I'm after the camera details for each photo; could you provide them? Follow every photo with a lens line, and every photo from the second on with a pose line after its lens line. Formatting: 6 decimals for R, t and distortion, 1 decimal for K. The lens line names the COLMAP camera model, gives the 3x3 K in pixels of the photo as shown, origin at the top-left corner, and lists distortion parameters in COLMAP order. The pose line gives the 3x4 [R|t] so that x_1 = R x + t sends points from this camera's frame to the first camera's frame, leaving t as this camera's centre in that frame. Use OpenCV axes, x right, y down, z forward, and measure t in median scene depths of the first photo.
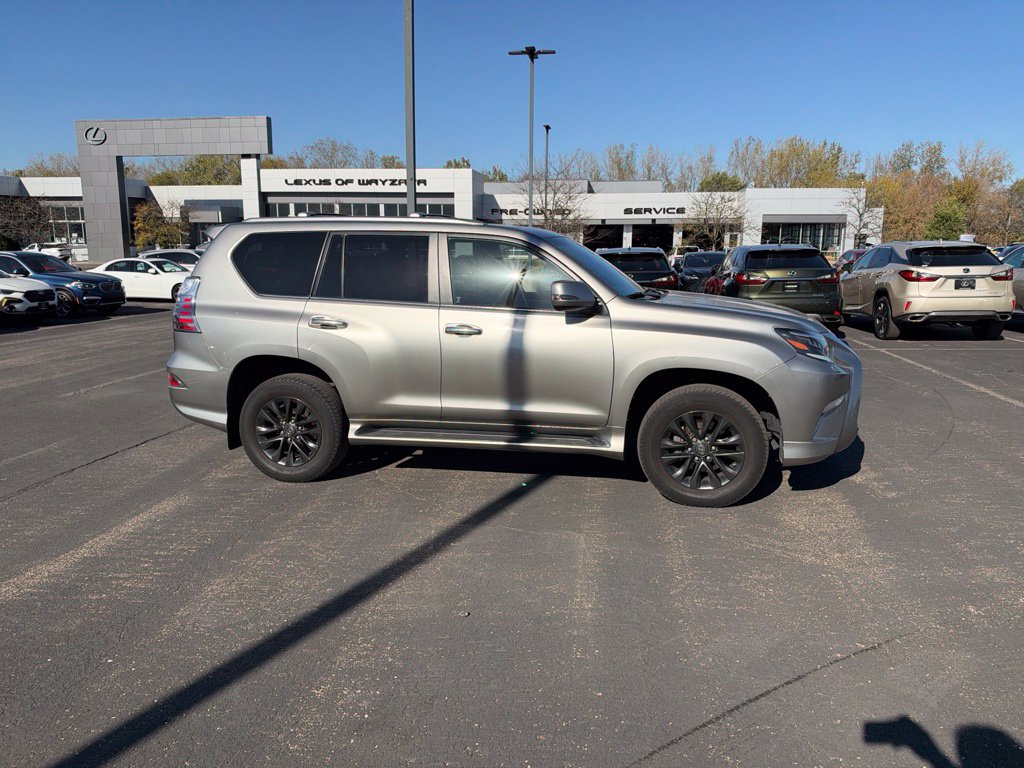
lens RADIAL K [[742.3, 0, 516.2], [0, 742.3, 377.2], [0, 0, 1]] dist [0.012317, -0.029424]
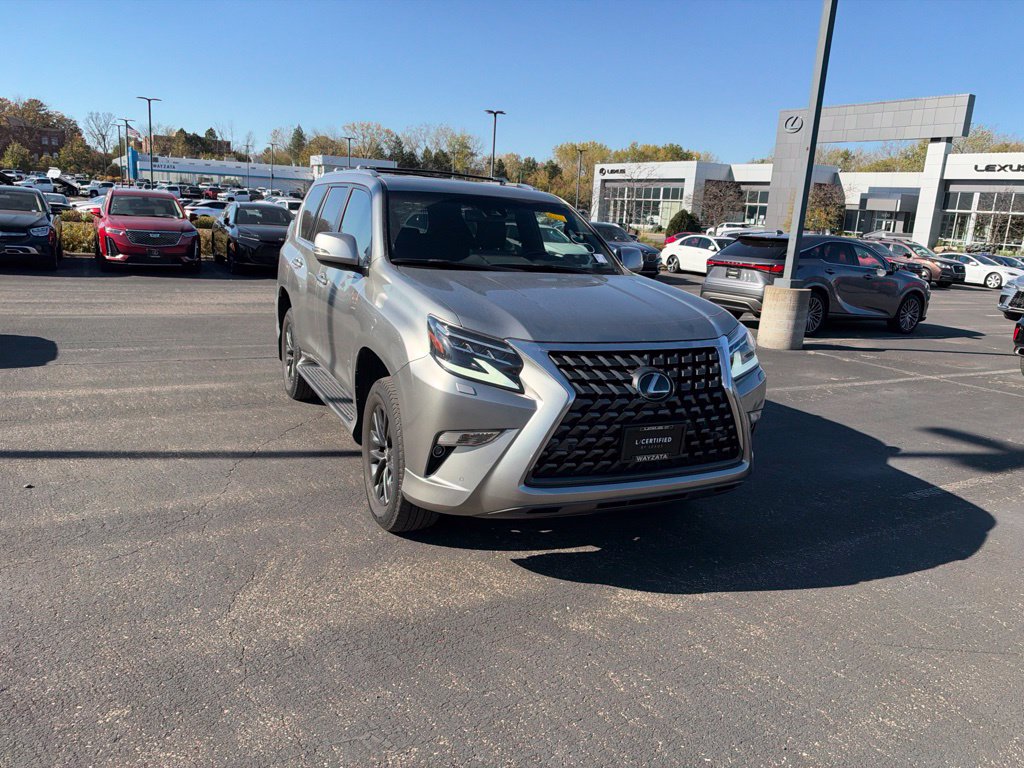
lens RADIAL K [[742.3, 0, 516.5], [0, 742.3, 374.0], [0, 0, 1]] dist [0.012317, -0.029424]
pose [[0.622670, 0.203856, -0.755463, 0.825947], [-0.196415, 0.975276, 0.101281, -0.086460], [0.757432, 0.085320, 0.647316, 0.512476]]
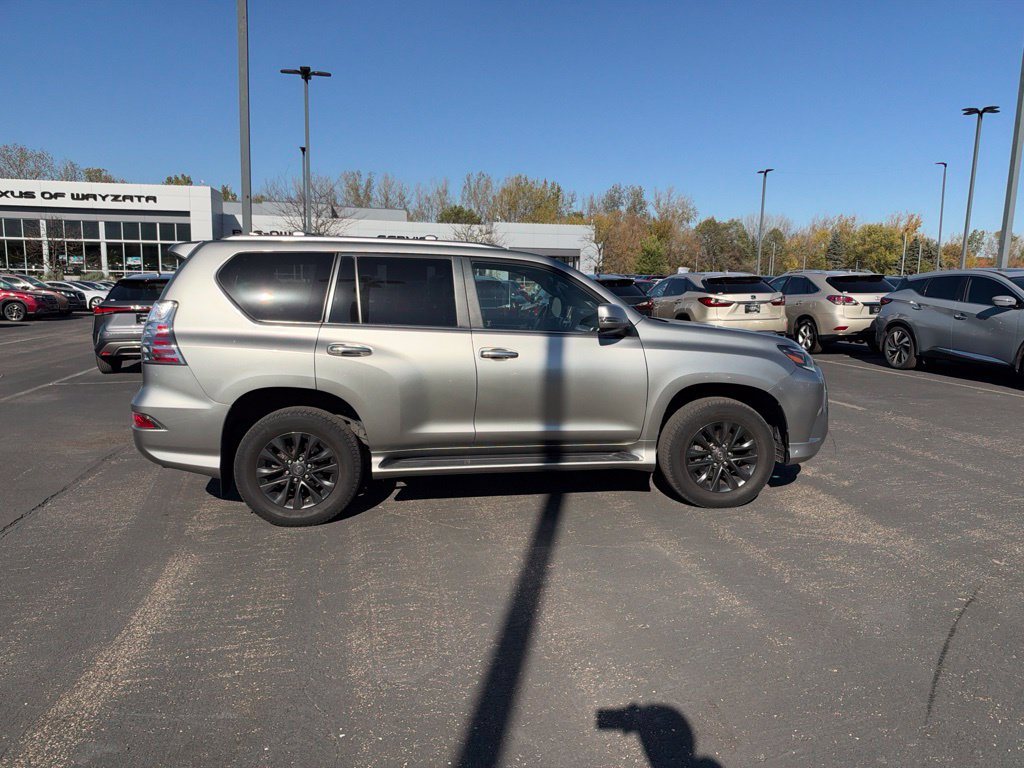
lens RADIAL K [[742.3, 0, 517.0], [0, 742.3, 381.7], [0, 0, 1]] dist [0.012317, -0.029424]
pose [[0.937512, -0.036294, 0.346054, -0.368535], [0.046651, 0.998677, -0.021642, -0.003133], [-0.344811, 0.036434, 0.937965, 0.053022]]
